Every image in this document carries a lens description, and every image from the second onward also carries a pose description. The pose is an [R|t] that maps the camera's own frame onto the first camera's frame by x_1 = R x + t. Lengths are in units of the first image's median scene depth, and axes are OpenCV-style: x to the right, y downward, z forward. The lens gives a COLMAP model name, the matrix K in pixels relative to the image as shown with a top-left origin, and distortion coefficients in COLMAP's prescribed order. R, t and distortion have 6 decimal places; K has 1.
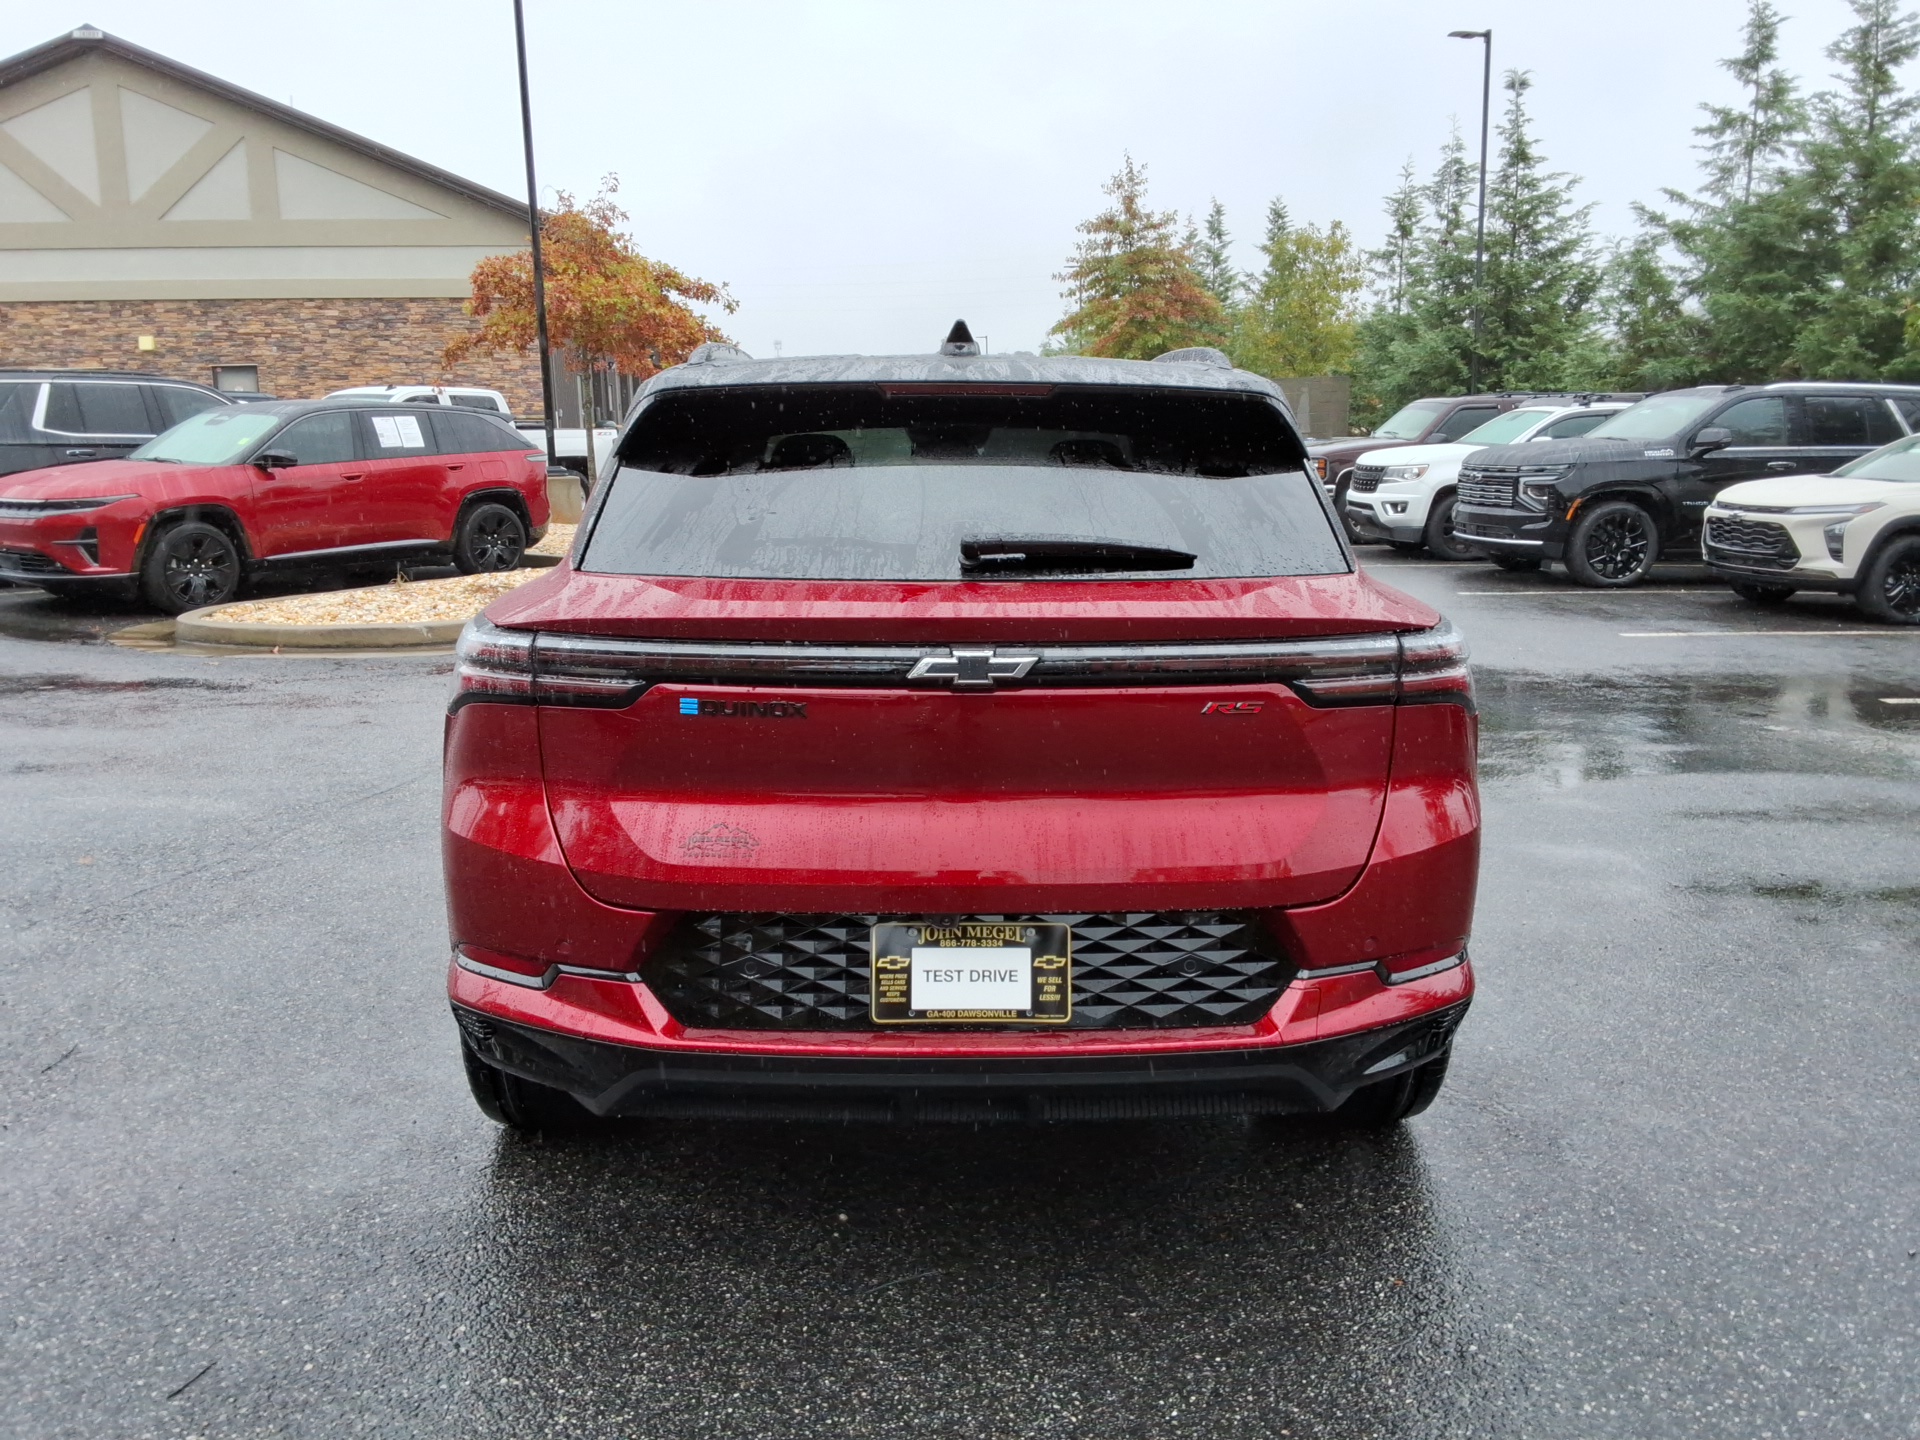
lens RADIAL K [[1500.5, 0, 964.9], [0, 1500.5, 707.6], [0, 0, 1]] dist [0.110668, -0.162682]
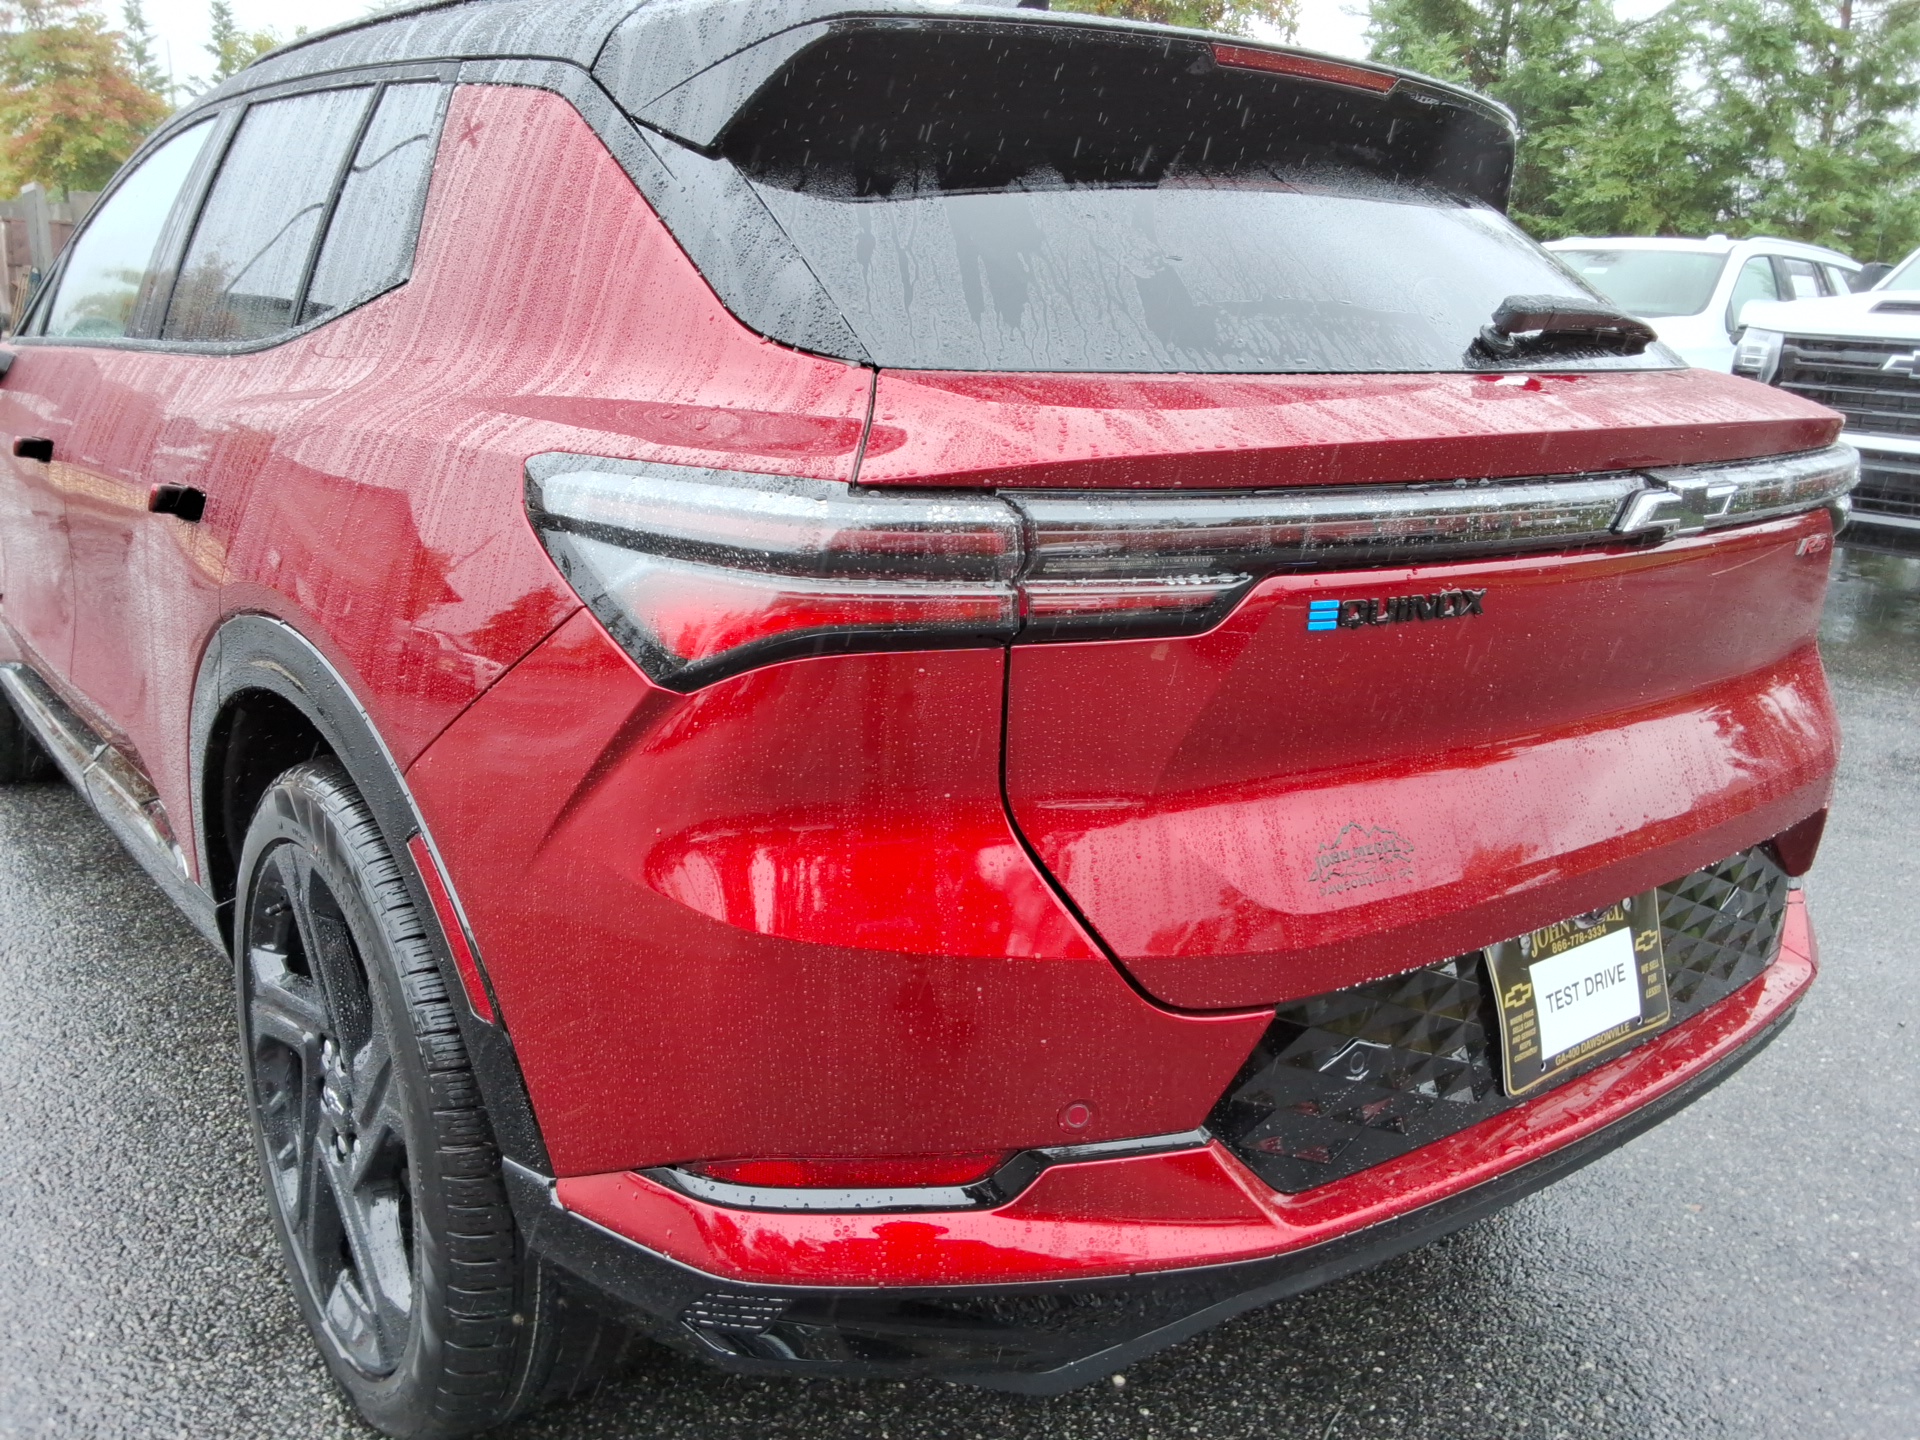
lens RADIAL K [[1522.5, 0, 974.6], [0, 1522.5, 690.3], [0, 0, 1]] dist [0.102118, -0.151836]
pose [[0.800756, -0.123436, 0.586134, -0.048487], [0.074105, 0.991434, 0.107551, -0.003368], [-0.594389, -0.042686, 0.803044, 0.052137]]
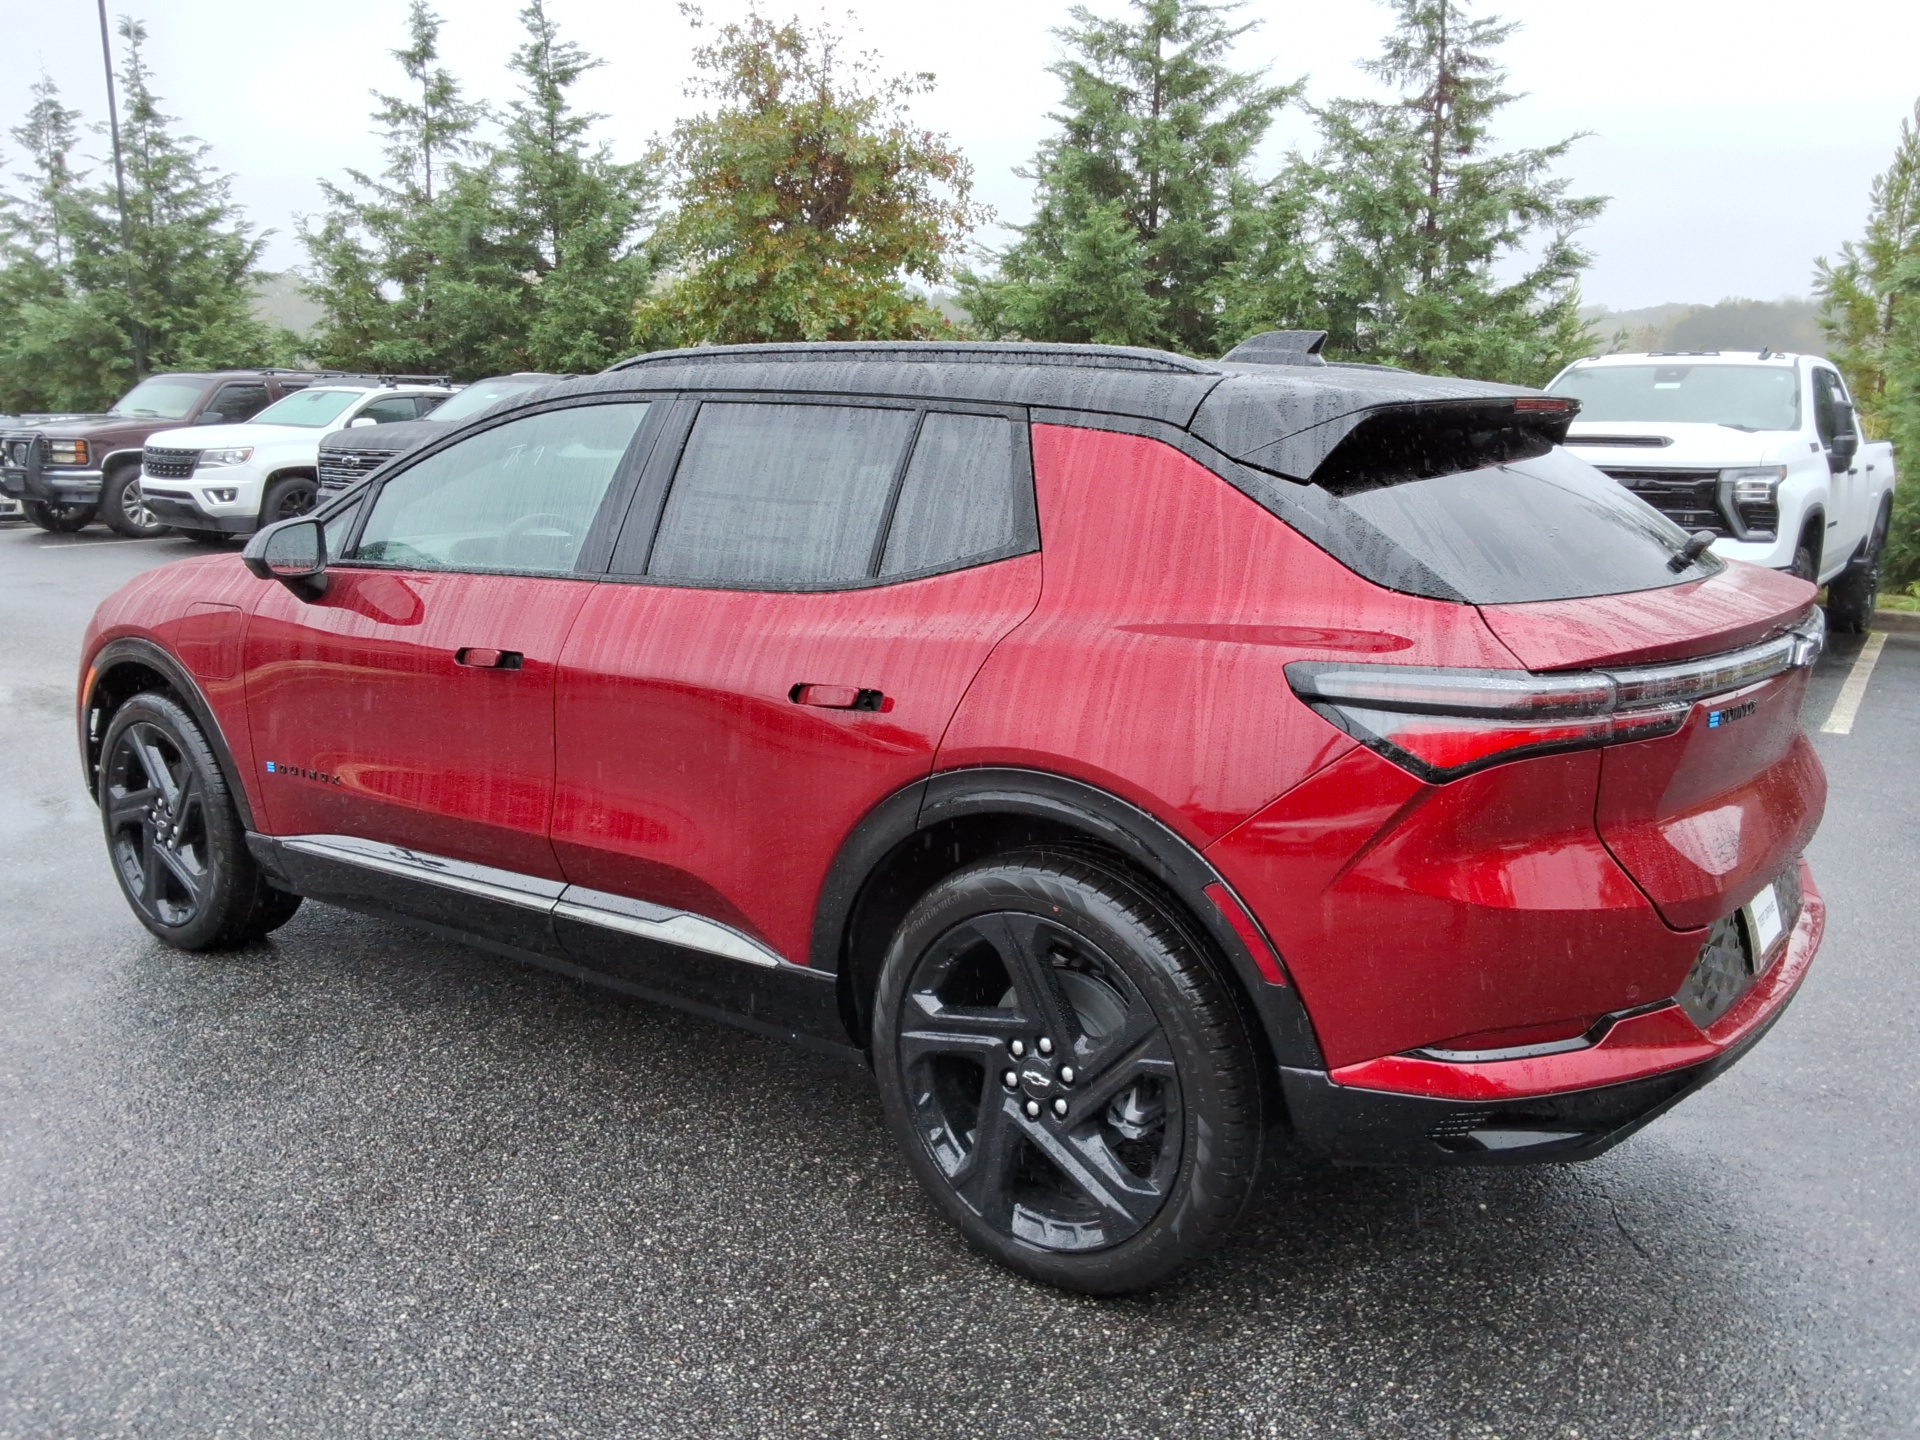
lens RADIAL K [[1522.5, 0, 974.6], [0, 1522.5, 690.3], [0, 0, 1]] dist [0.102118, -0.151836]
pose [[0.632245, -0.132610, 0.763335, -0.105858], [0.131364, 0.989326, 0.063065, -0.012464], [-0.763551, 0.060402, 0.642917, 0.057304]]
